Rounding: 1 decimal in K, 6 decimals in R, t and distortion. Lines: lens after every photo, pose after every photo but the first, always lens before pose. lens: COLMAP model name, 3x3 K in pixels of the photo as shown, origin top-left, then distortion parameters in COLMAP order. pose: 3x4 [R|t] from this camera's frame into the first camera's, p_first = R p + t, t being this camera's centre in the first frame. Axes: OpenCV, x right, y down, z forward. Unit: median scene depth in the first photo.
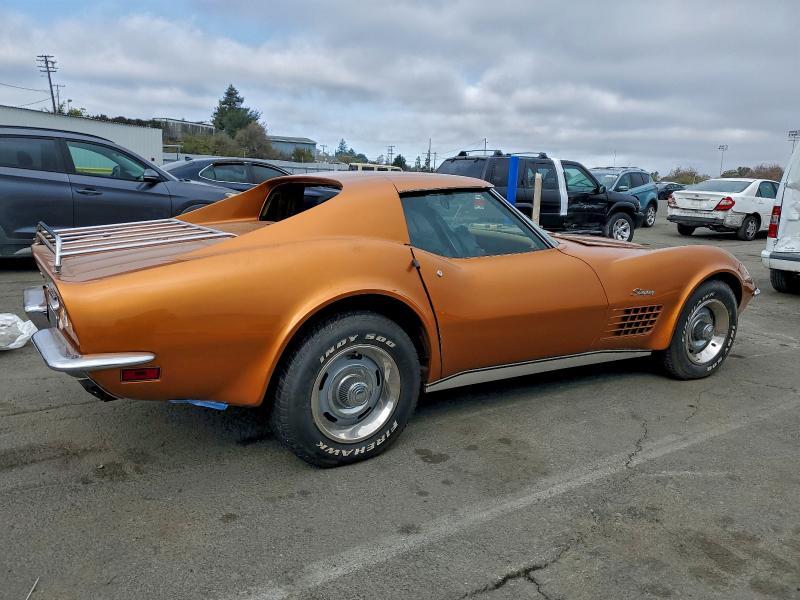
lens RADIAL K [[615.6, 0, 394.7], [0, 615.6, 297.4], [0, 0, 1]] dist [0.020854, -0.003330]
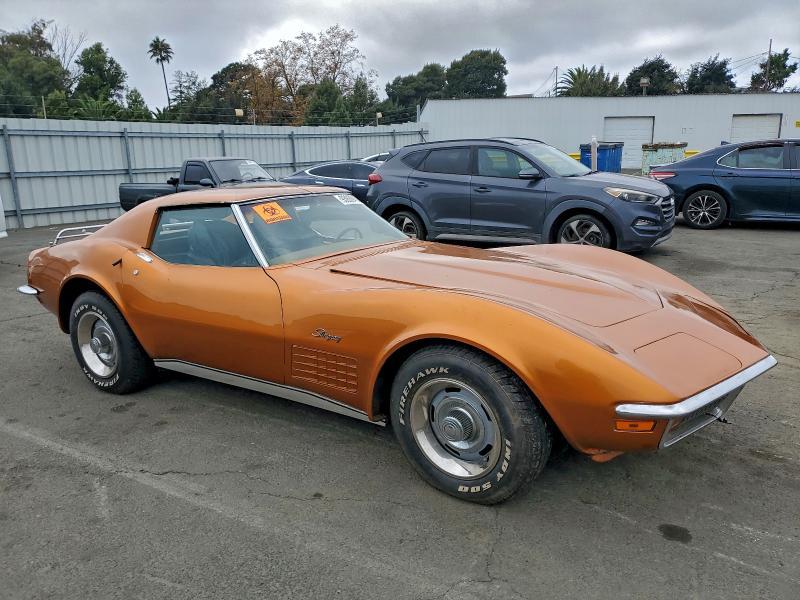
lens RADIAL K [[615.6, 0, 394.7], [0, 615.6, 297.4], [0, 0, 1]] dist [0.020854, -0.003330]
pose [[0.407205, 0.151962, -0.900606, 1.395278], [-0.125903, 0.985987, 0.109442, -0.188283], [0.904617, 0.068824, 0.420632, 0.903867]]
